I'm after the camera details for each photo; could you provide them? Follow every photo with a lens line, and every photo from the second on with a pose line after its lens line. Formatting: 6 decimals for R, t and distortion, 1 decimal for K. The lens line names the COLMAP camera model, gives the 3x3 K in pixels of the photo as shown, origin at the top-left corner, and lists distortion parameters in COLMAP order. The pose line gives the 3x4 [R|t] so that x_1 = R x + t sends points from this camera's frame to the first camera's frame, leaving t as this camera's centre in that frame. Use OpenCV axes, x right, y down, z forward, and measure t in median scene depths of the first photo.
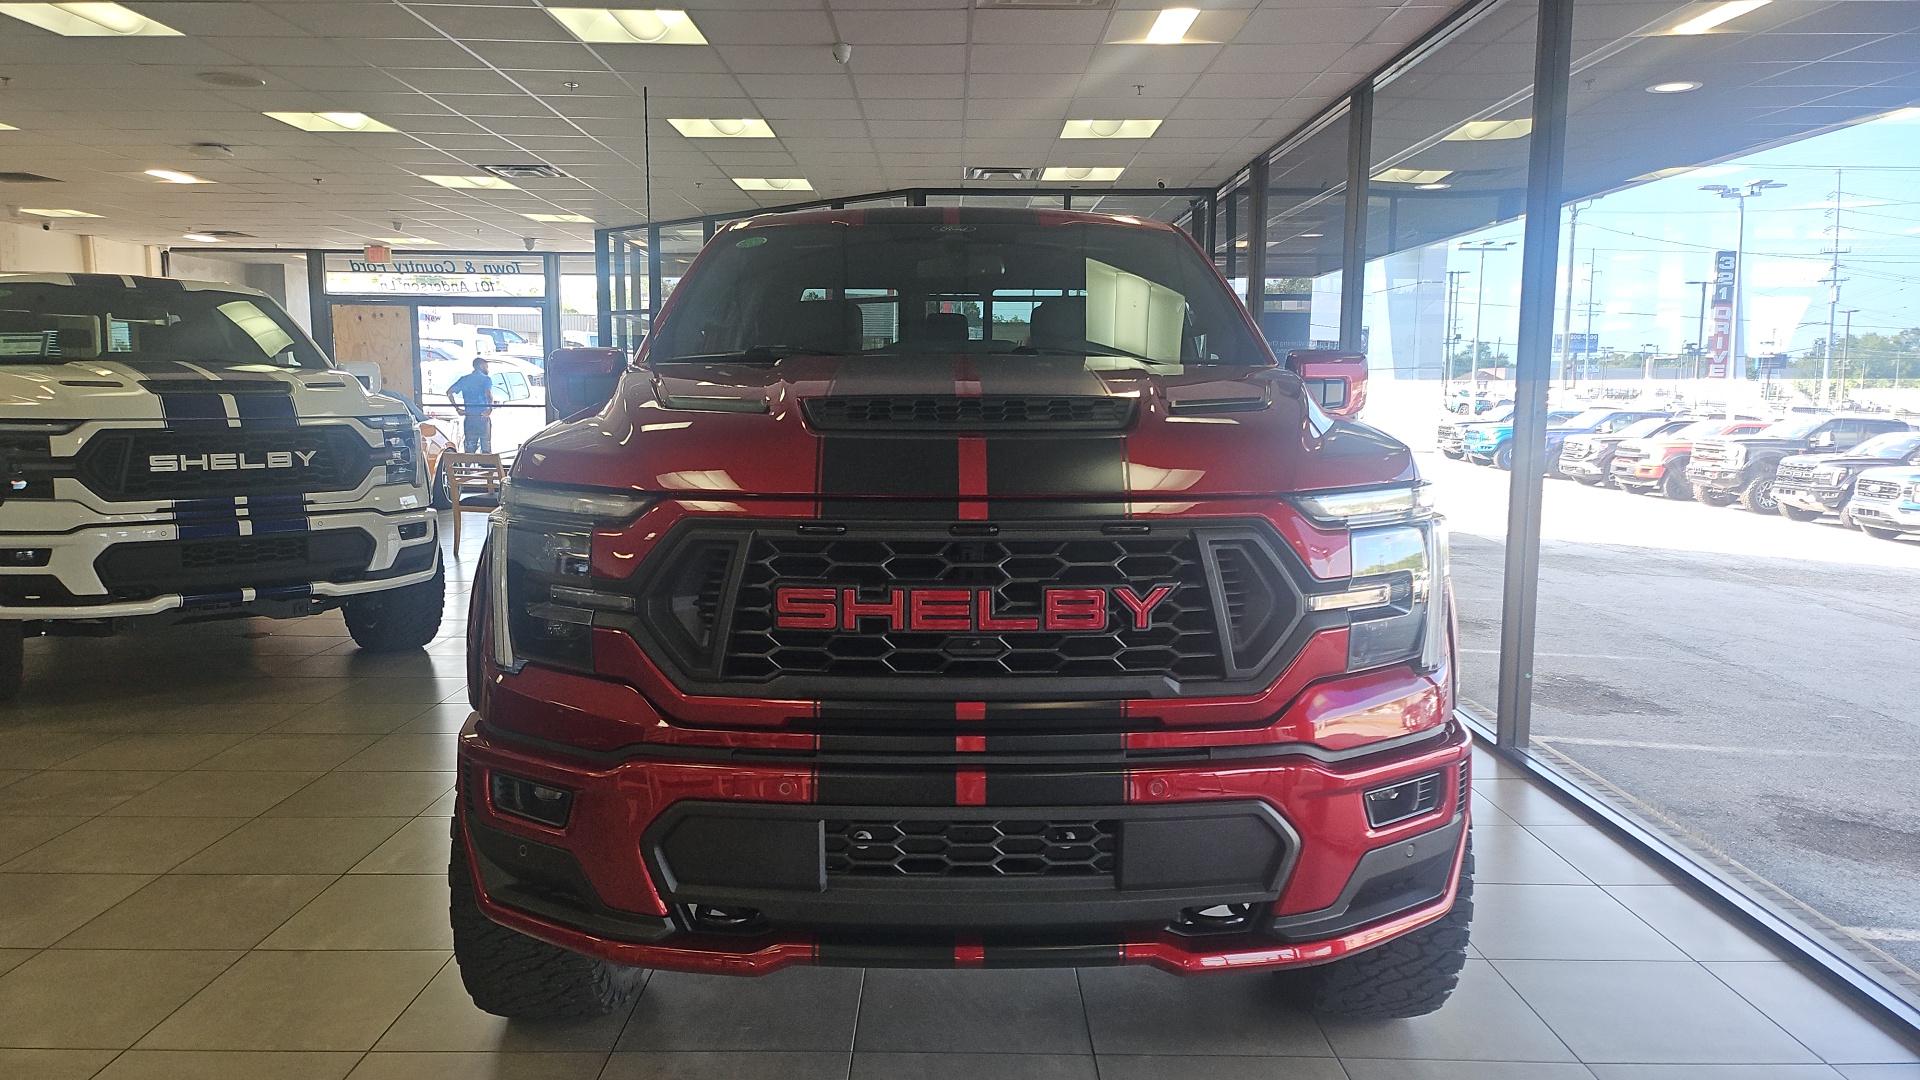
lens RADIAL K [[1360.8, 0, 960.0], [0, 1360.8, 540.0], [0, 0, 1]] dist [0.065598, -0.081888]
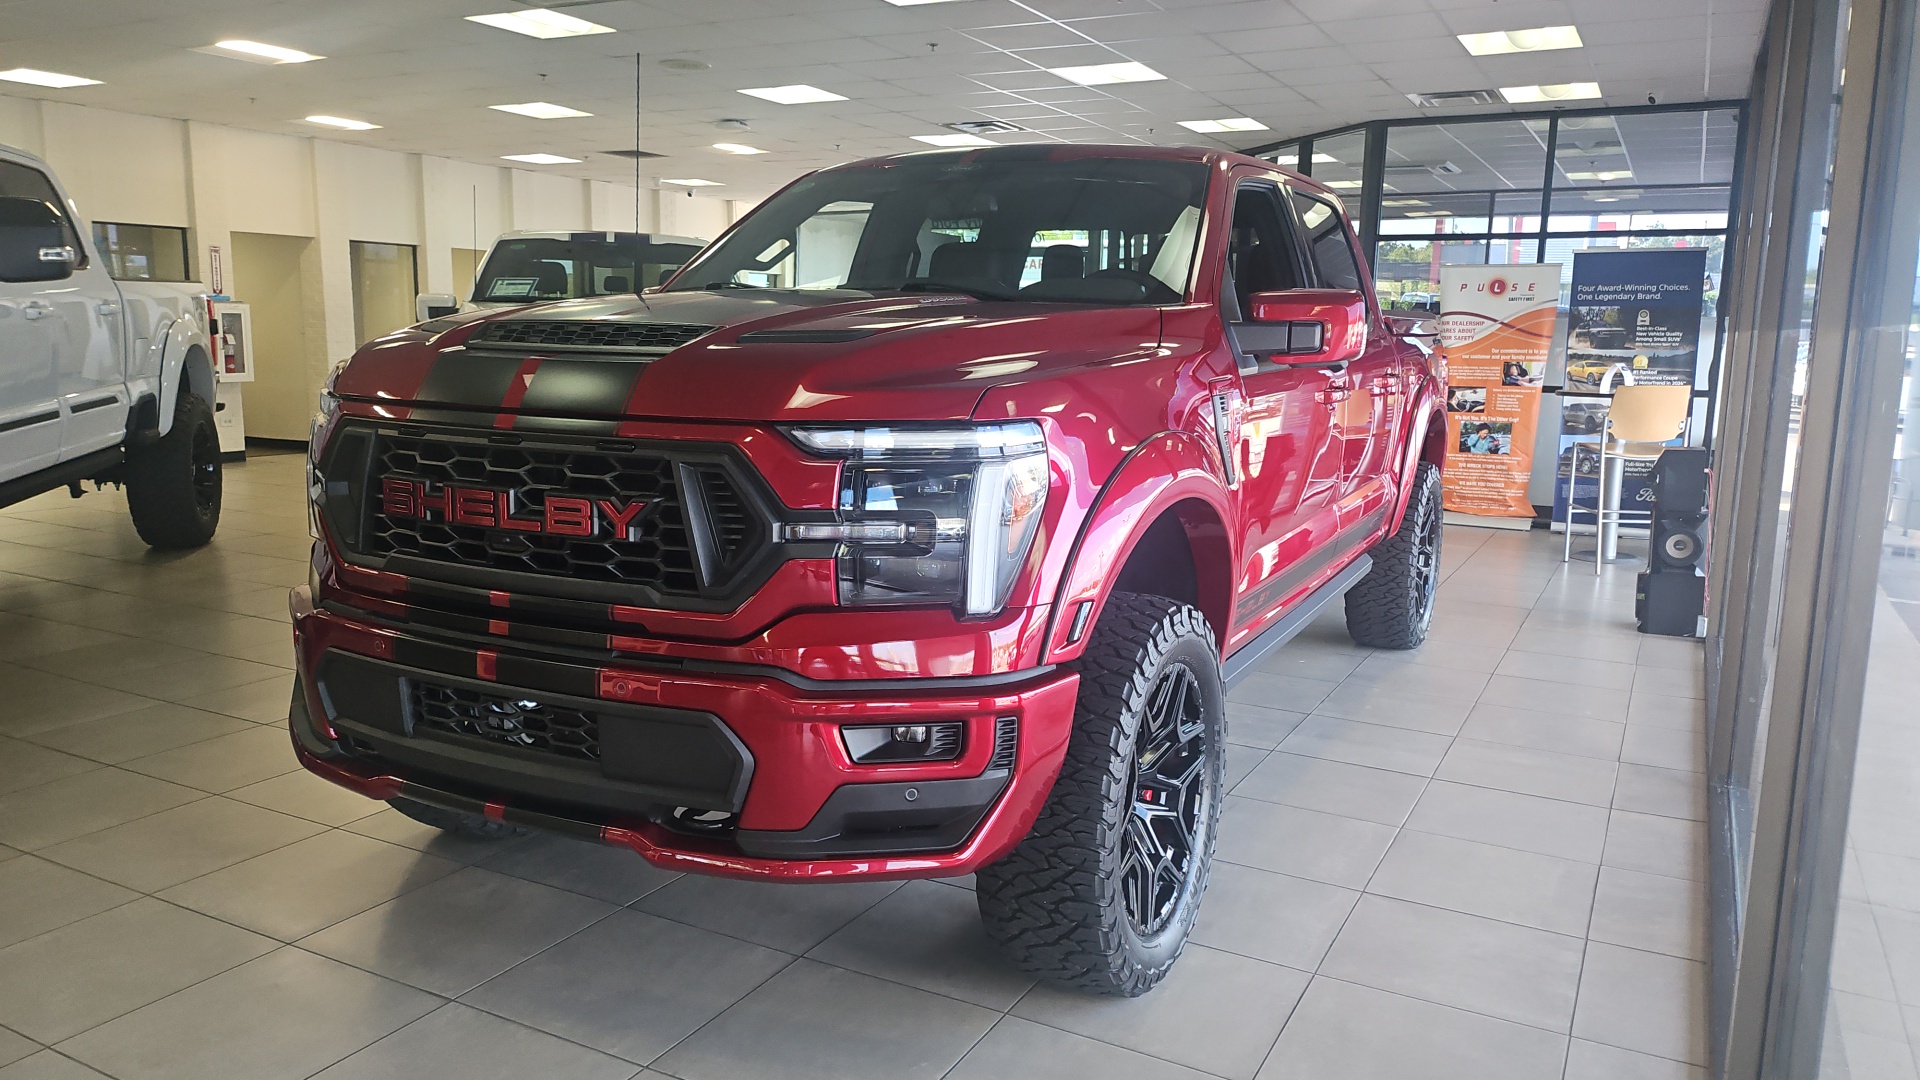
lens RADIAL K [[1360.8, 0, 960.0], [0, 1360.8, 540.0], [0, 0, 1]] dist [0.065598, -0.081888]
pose [[0.882372, 0.086786, -0.462480, 0.858873], [-0.070154, 0.996123, 0.053079, -0.010368], [0.465293, -0.014391, 0.885040, 0.166705]]
